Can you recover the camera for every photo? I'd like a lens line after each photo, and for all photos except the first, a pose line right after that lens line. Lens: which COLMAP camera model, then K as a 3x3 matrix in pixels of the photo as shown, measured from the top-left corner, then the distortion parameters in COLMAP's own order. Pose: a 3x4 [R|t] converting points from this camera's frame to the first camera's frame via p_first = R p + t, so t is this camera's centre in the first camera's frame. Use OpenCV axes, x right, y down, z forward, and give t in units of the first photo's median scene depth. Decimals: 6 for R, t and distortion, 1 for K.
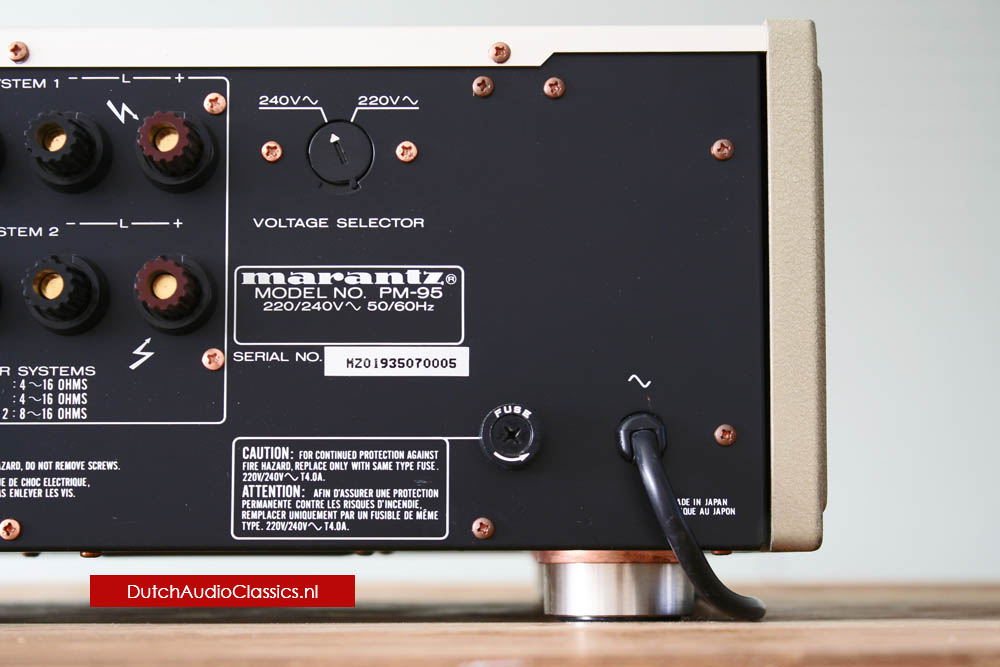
lens RADIAL K [[2148.5, 0, 500.3], [0, 2148.5, 319.1], [0, 0, 1]] dist [0.047034, 0.123224]
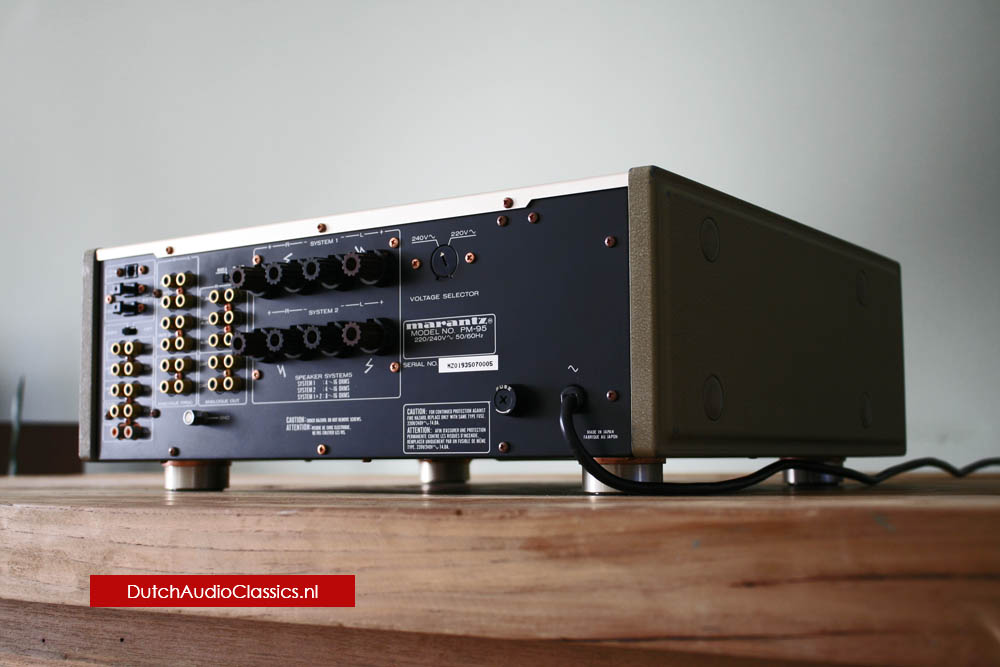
lens RADIAL K [[1304.1, 0, 500.0], [0, 1304.1, 333.5], [0, 0, 1]] dist [-0.042450, -0.010455]
pose [[0.837633, -0.057512, -0.543197, 0.634611], [0.065540, 0.997839, -0.004584, -0.000988], [0.542287, -0.031761, 0.839593, 0.002438]]
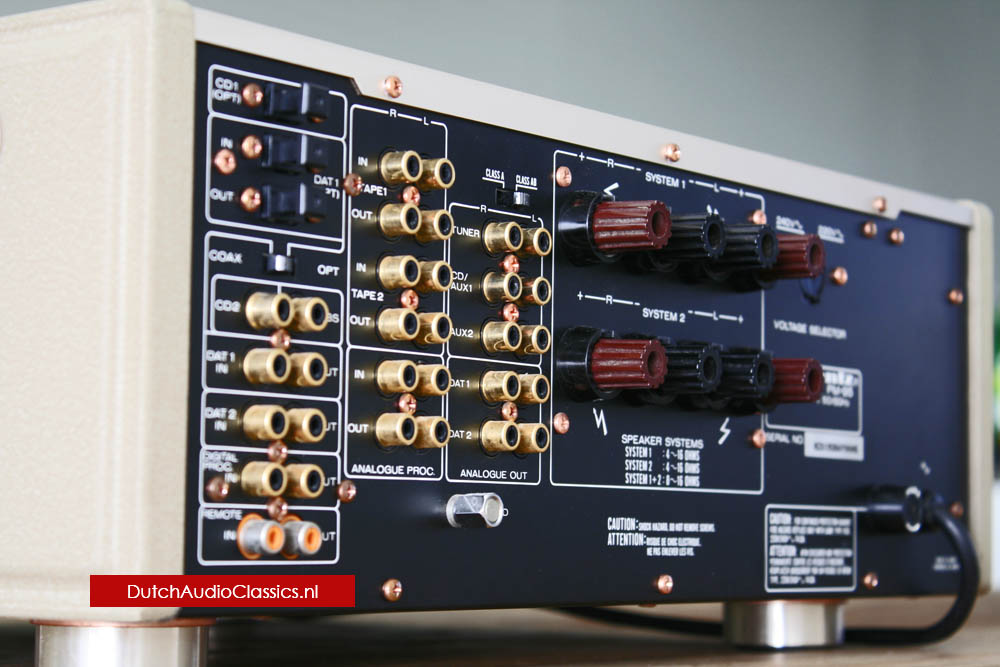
lens RADIAL K [[2390.2, 0, 500.0], [0, 2390.2, 333.5], [0, 0, 1]] dist [0.056630, 0.076613]
pose [[0.592577, 0.075009, 0.802014, -1.271157], [-0.100096, 0.994795, -0.019082, 0.000751], [-0.799271, -0.068971, 0.597000, 0.336130]]
